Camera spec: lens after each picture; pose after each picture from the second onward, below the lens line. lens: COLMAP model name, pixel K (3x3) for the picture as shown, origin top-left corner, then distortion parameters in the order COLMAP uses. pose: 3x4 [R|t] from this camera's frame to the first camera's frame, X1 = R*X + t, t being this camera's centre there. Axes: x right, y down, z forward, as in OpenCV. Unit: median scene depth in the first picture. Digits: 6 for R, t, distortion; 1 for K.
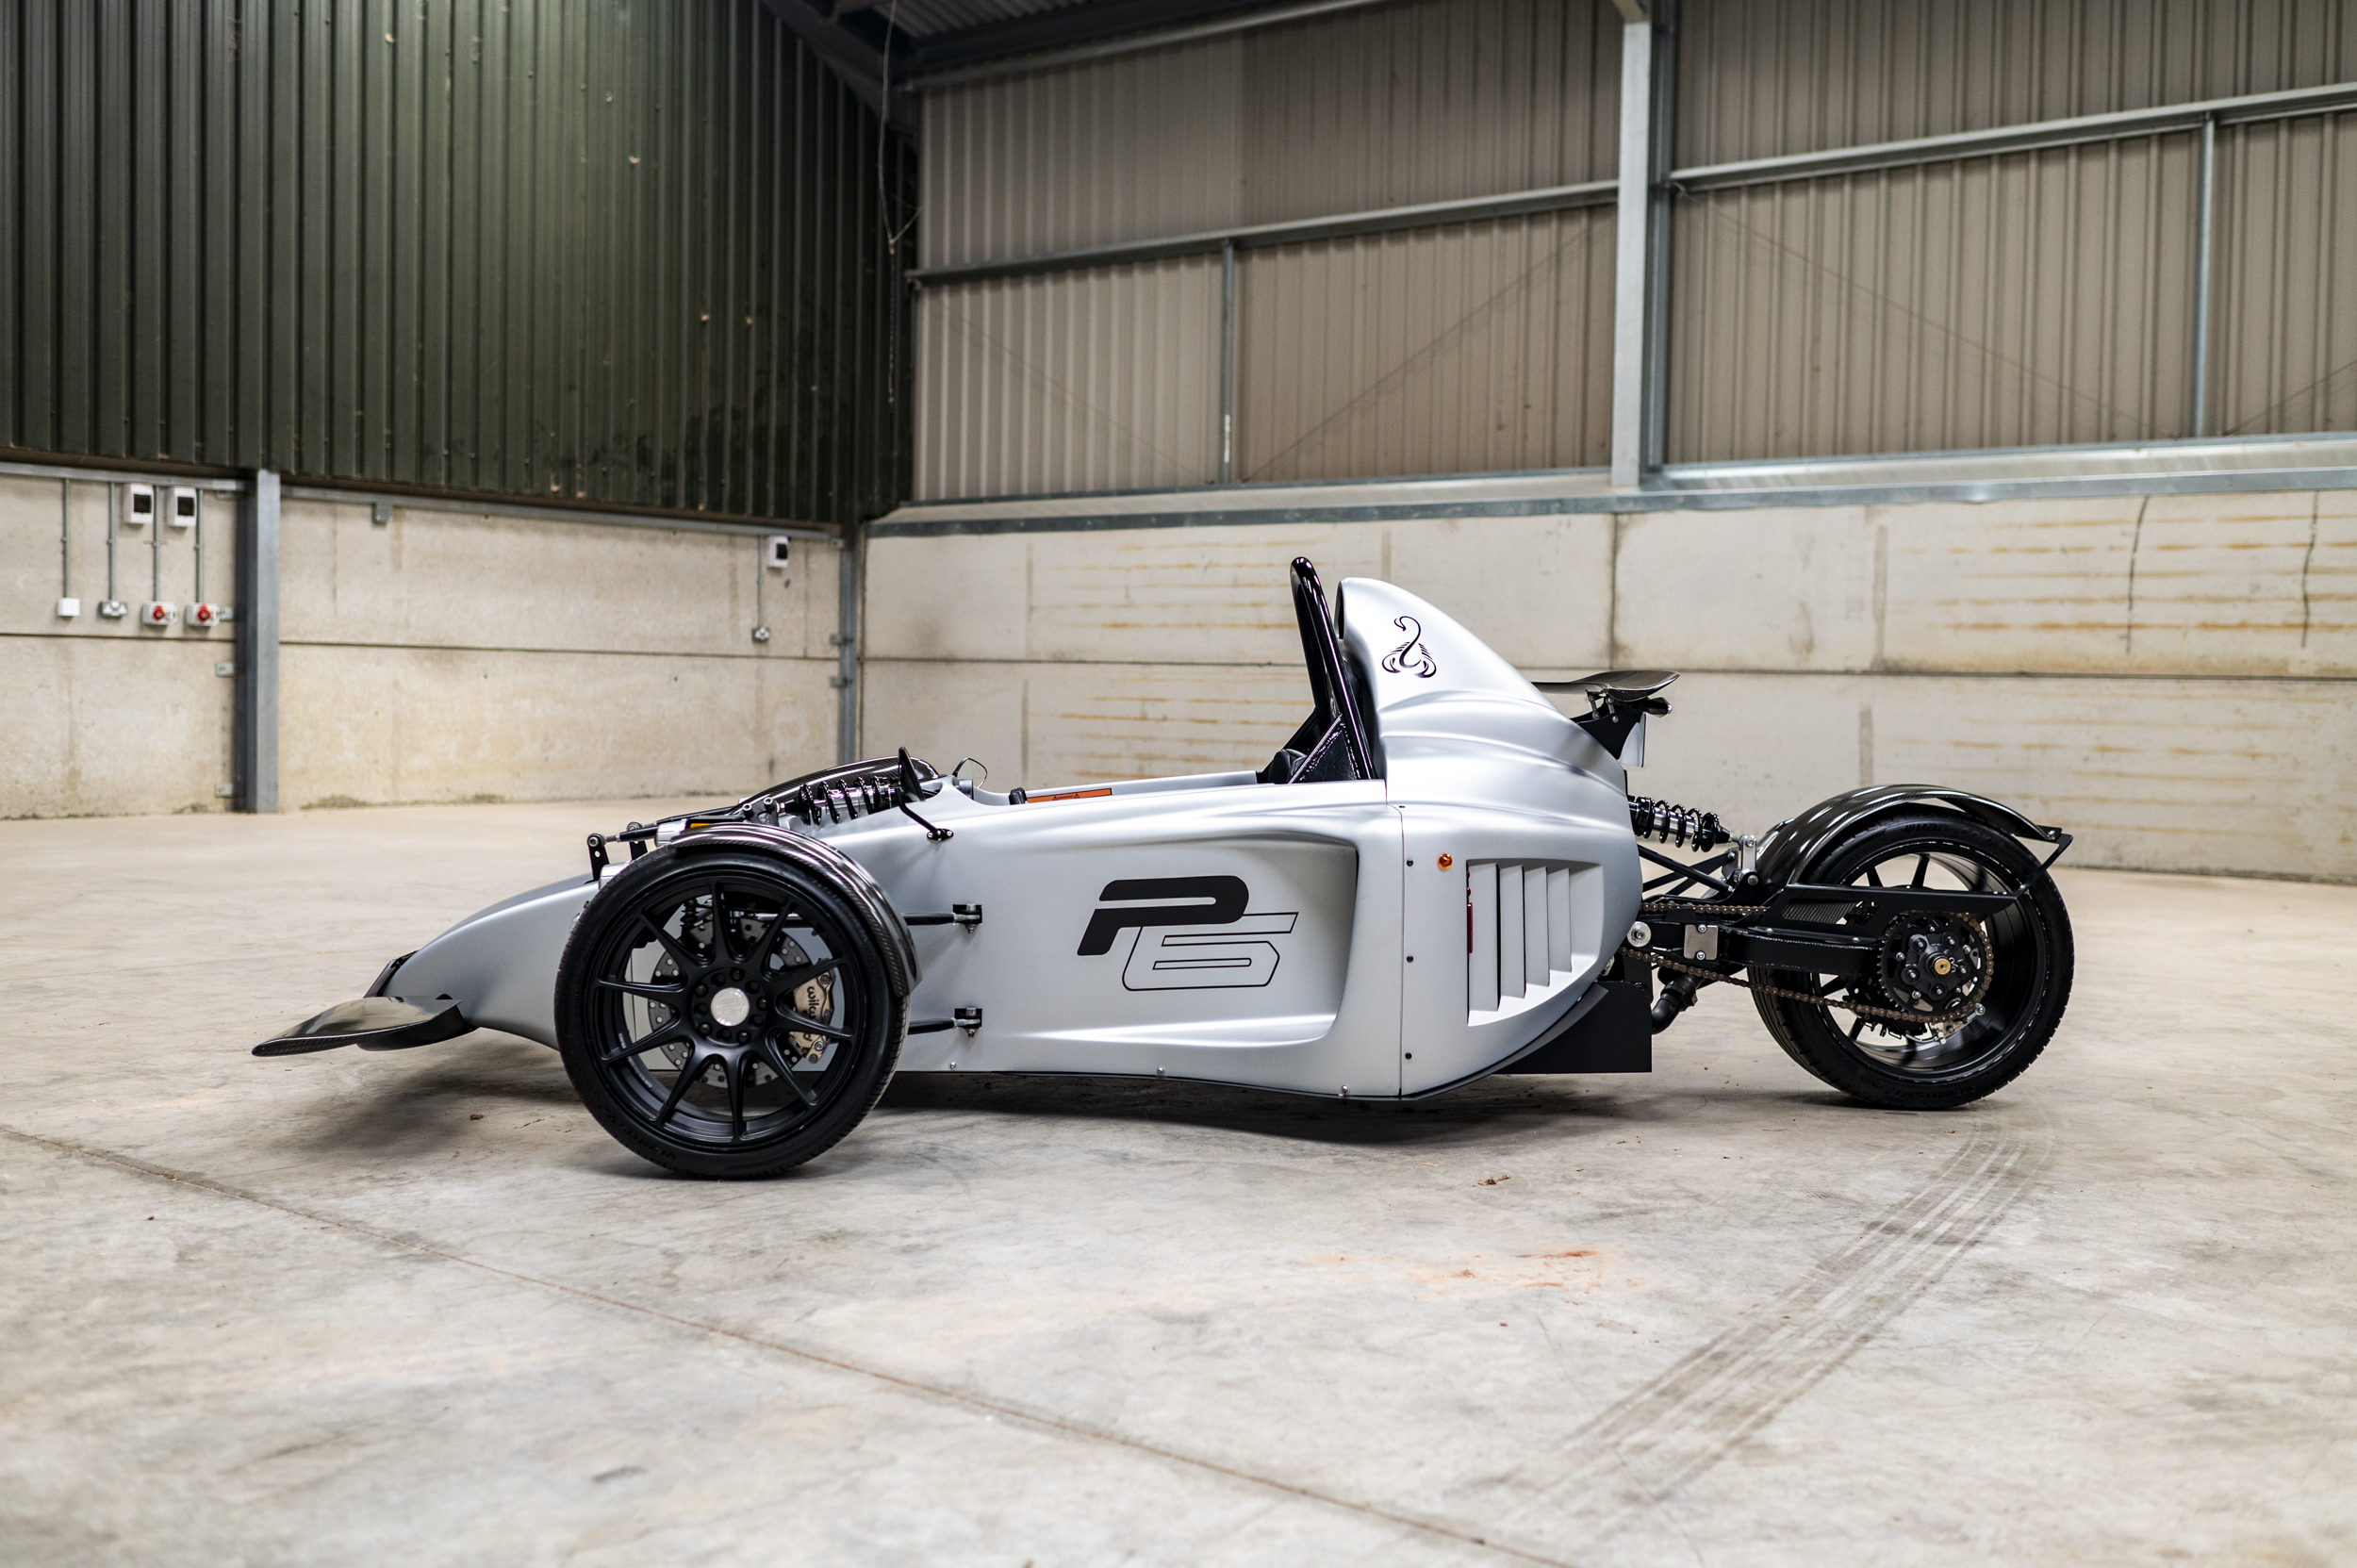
lens RADIAL K [[2313.3, 0, 1178.5], [0, 2313.3, 784.0], [0, 0, 1]] dist [-0.011897, -0.005113]
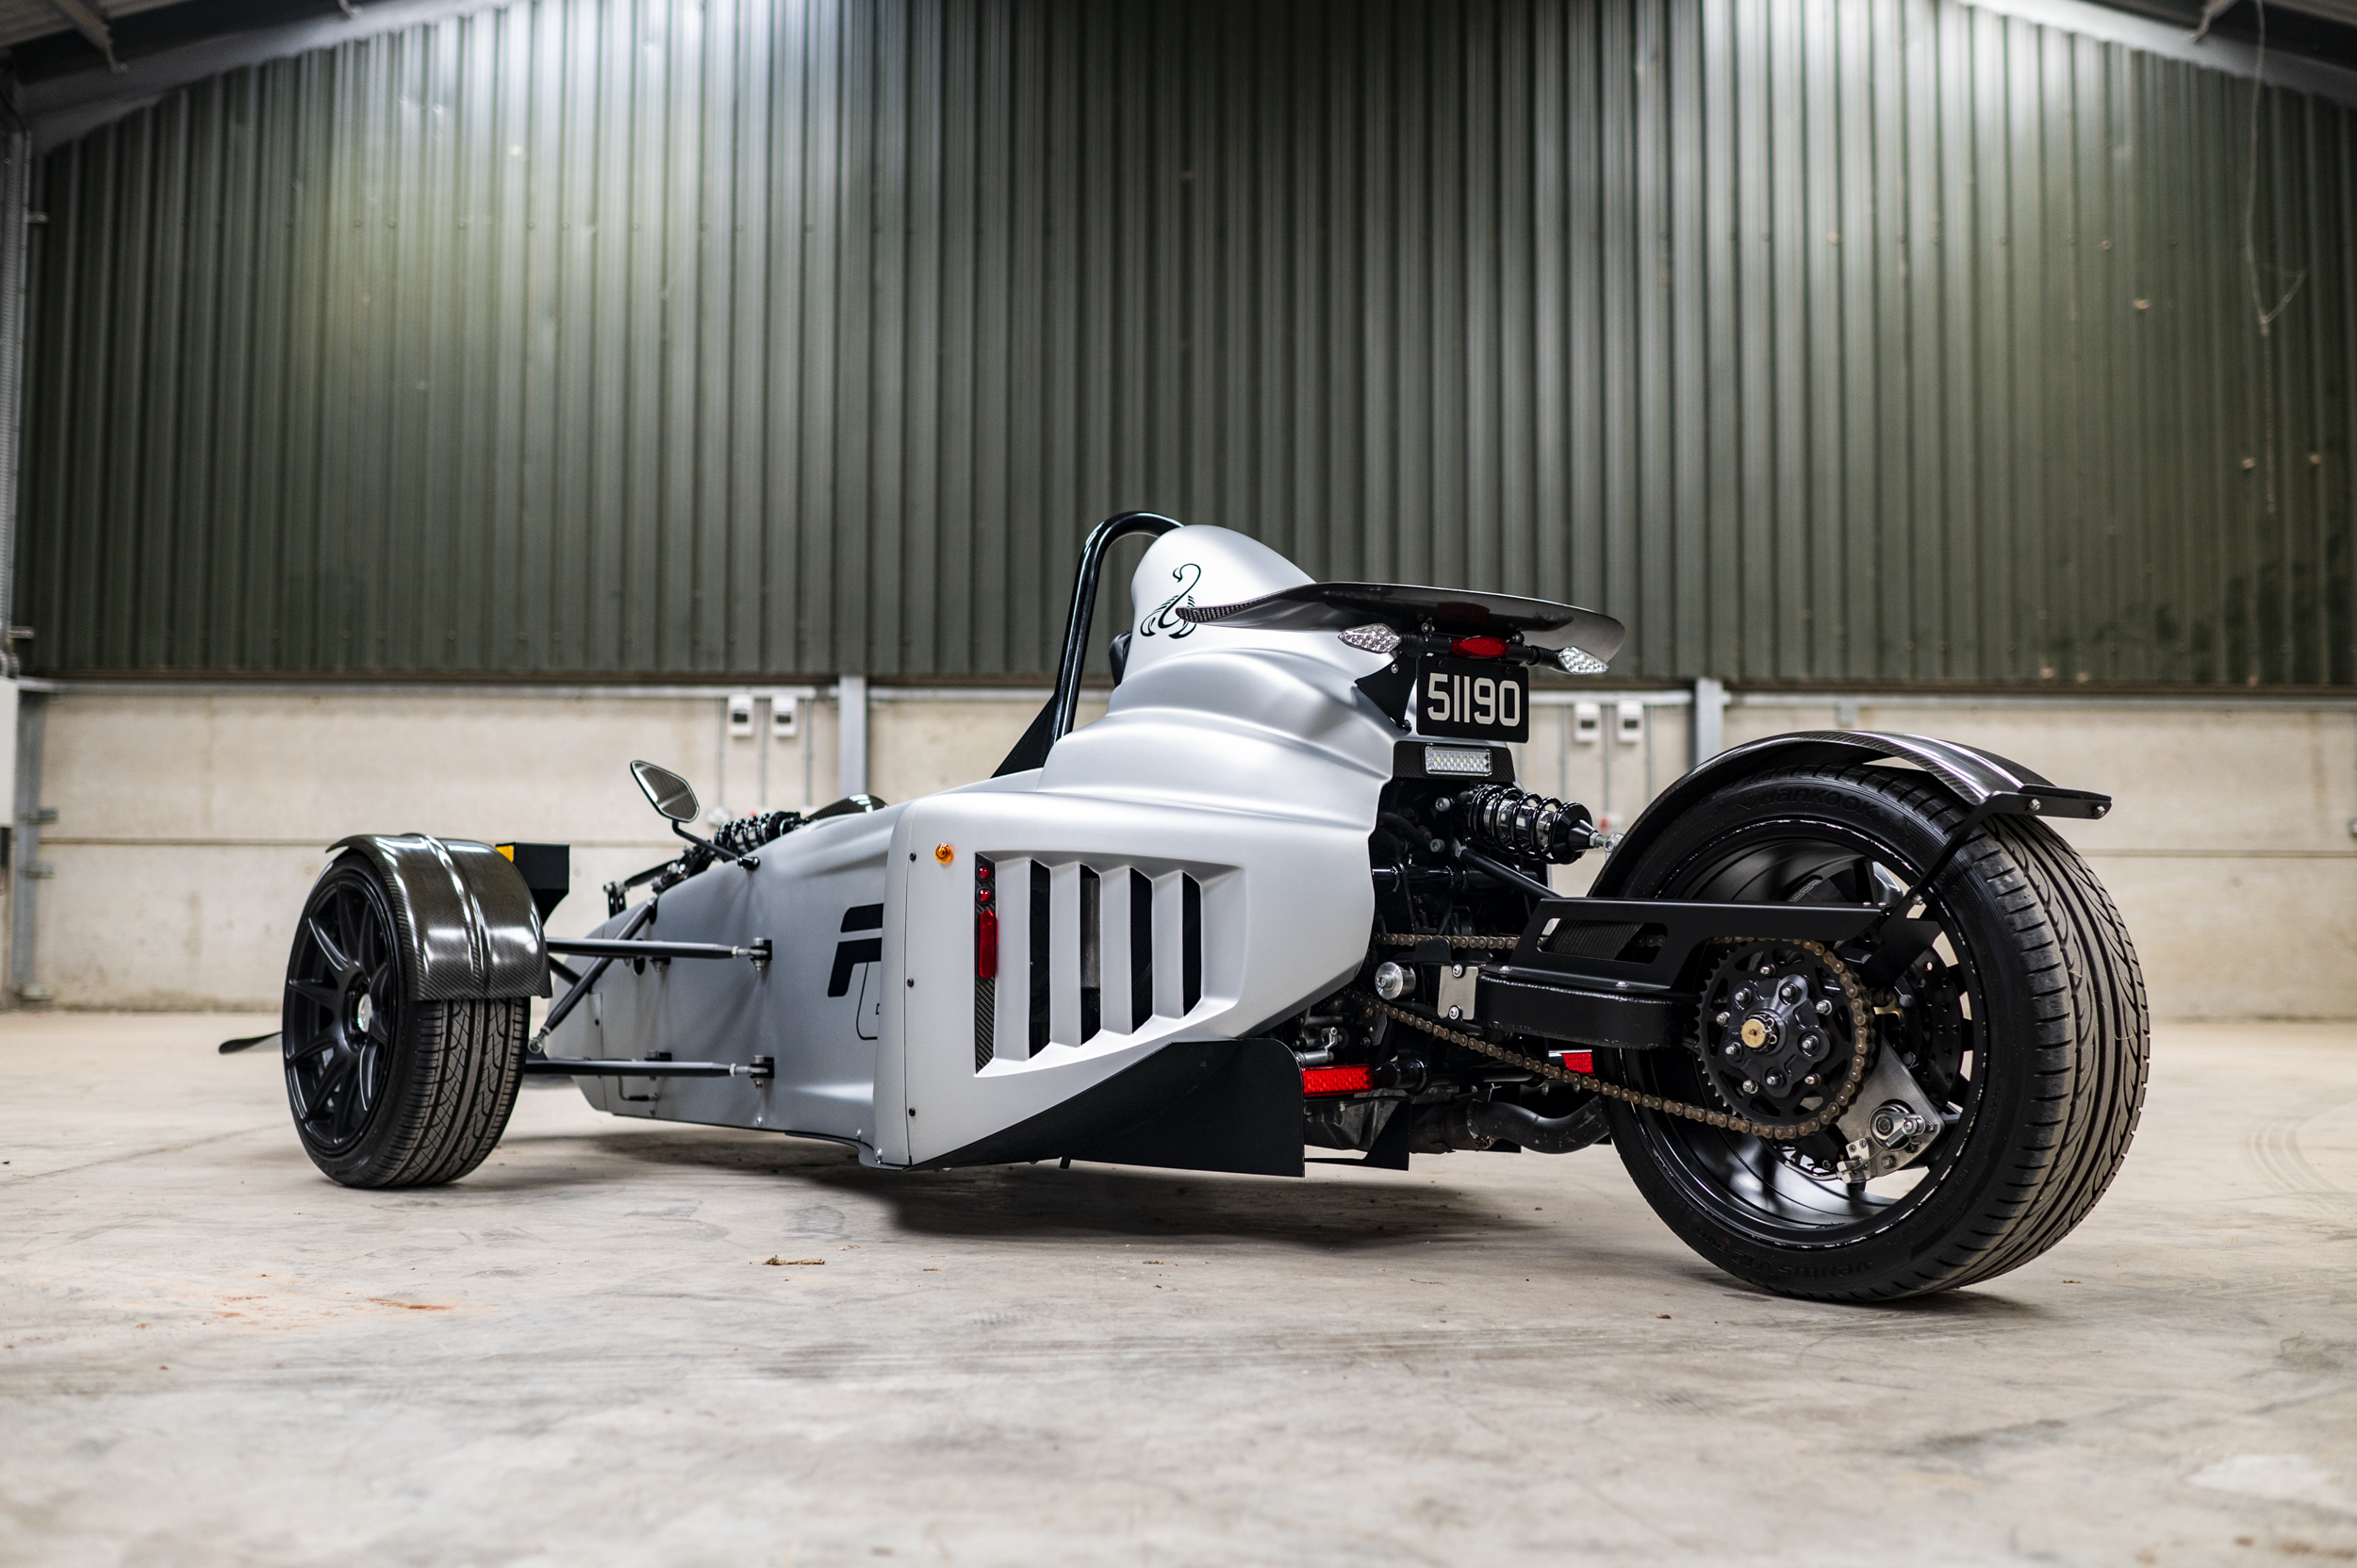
lens RADIAL K [[2313.3, 0, 1178.5], [0, 2313.3, 784.0], [0, 0, 1]] dist [-0.011897, -0.005113]
pose [[0.619588, -0.072104, -0.781608, 0.222337], [-0.027869, 0.993123, -0.113709, 0.027845], [0.784432, 0.092235, 0.613318, 0.175109]]
